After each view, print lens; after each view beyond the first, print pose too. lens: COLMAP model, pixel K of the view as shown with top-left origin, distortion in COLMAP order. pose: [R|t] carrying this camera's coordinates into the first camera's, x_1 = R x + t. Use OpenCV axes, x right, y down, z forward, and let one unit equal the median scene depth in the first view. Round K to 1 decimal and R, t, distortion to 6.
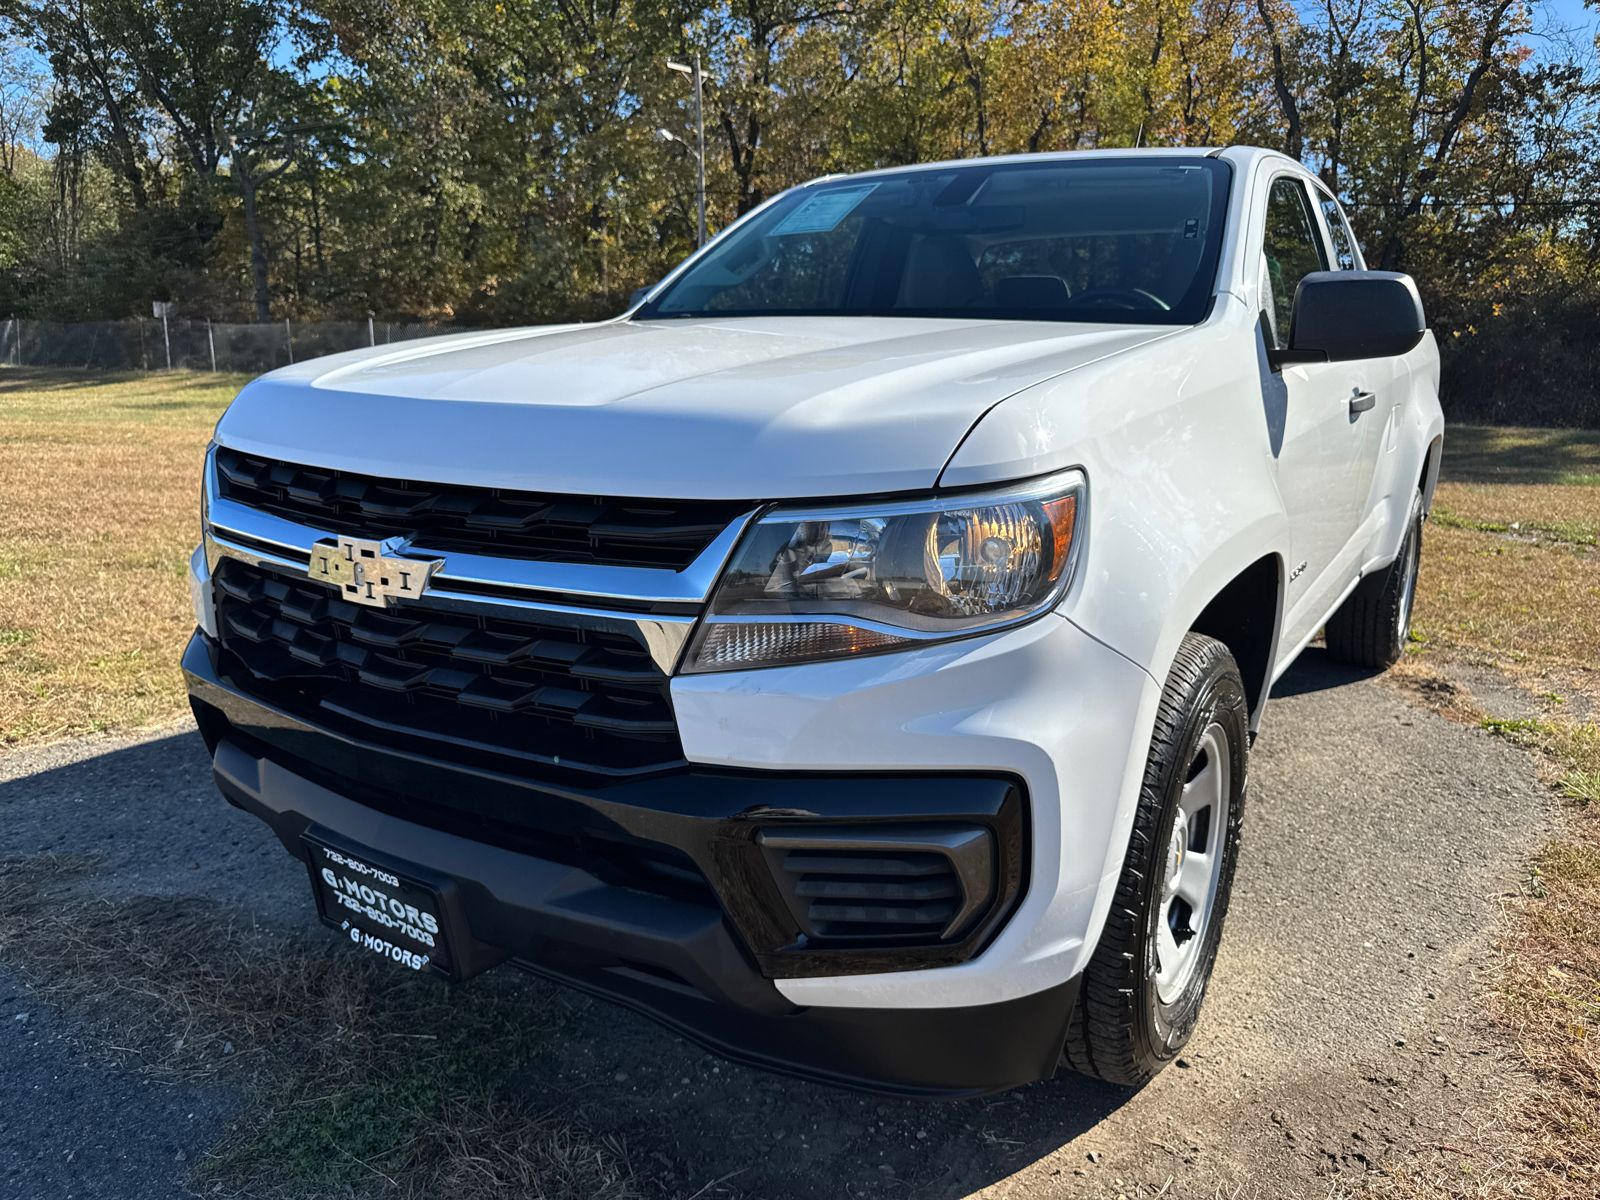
lens RADIAL K [[1148.8, 0, 795.4], [0, 1148.8, 593.4], [0, 0, 1]] dist [0.003396, -0.009680]
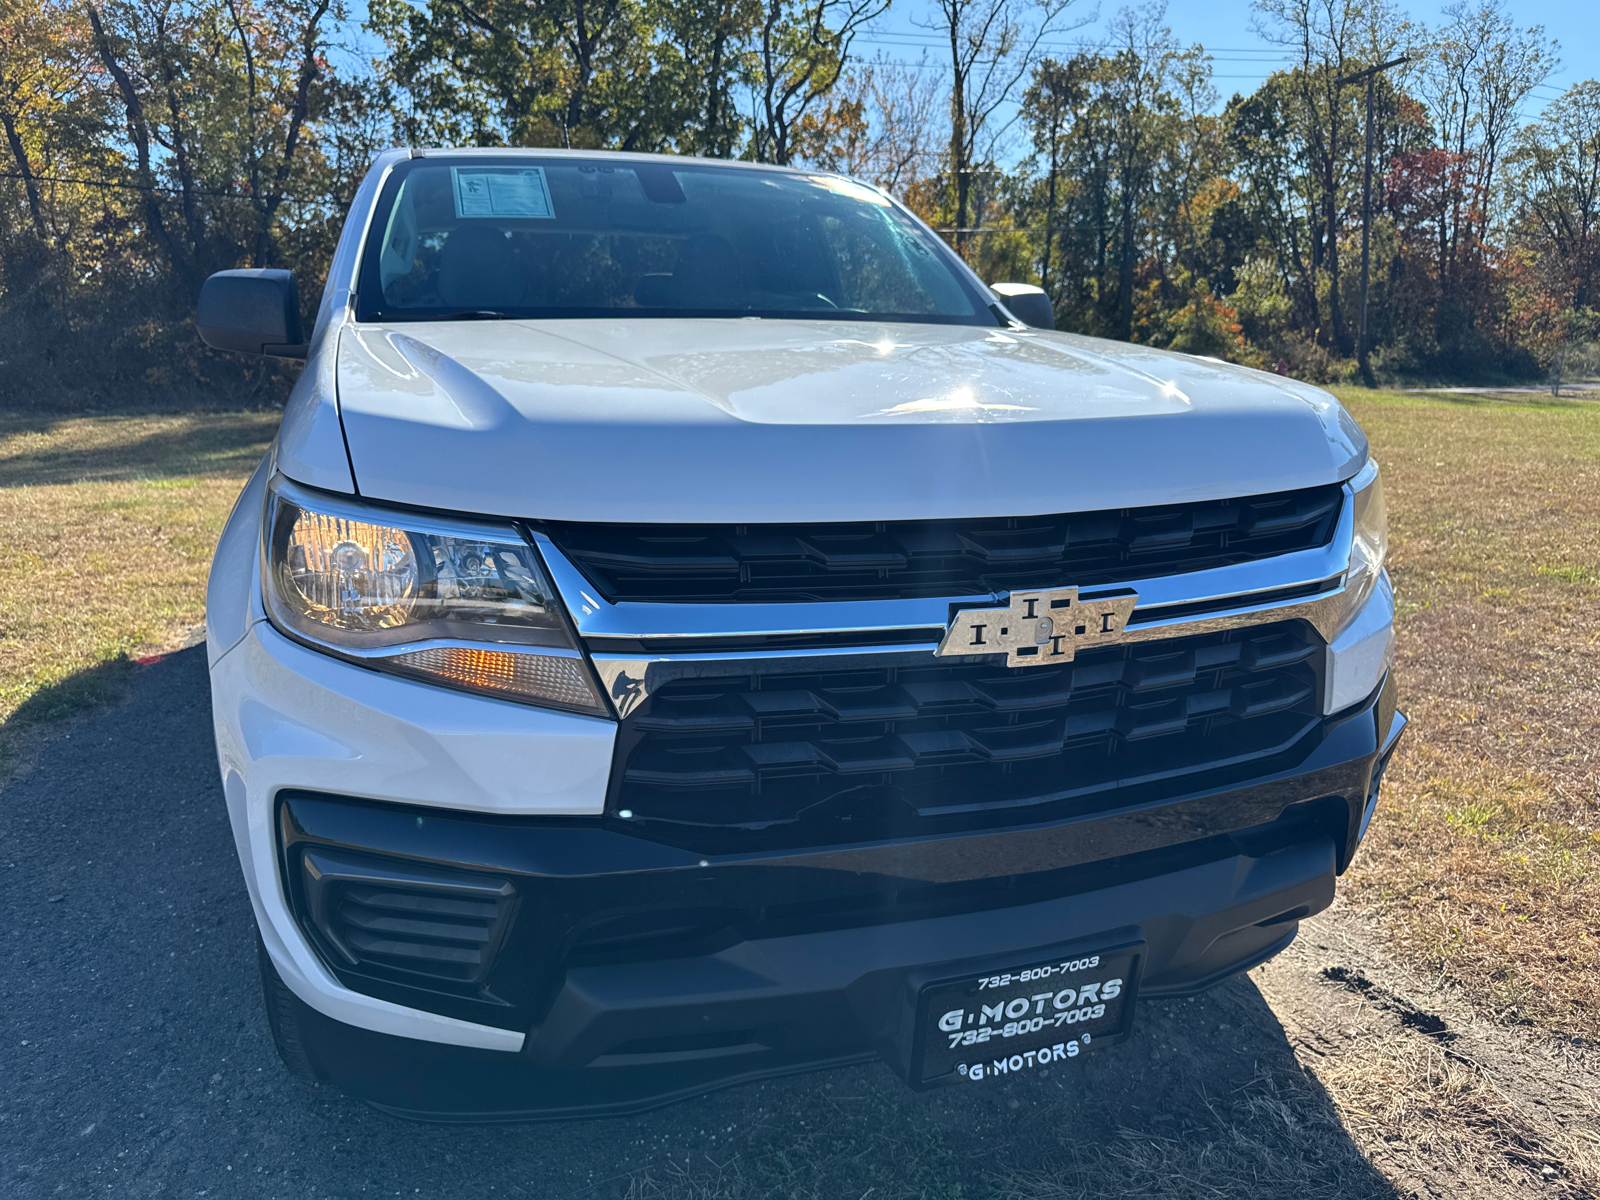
lens RADIAL K [[1148.8, 0, 795.4], [0, 1148.8, 593.4], [0, 0, 1]] dist [0.003396, -0.009680]
pose [[0.598600, -0.186690, 0.778989, -0.795804], [0.180321, 0.978908, 0.096038, -0.110101], [-0.780488, 0.082980, 0.619639, 0.427122]]
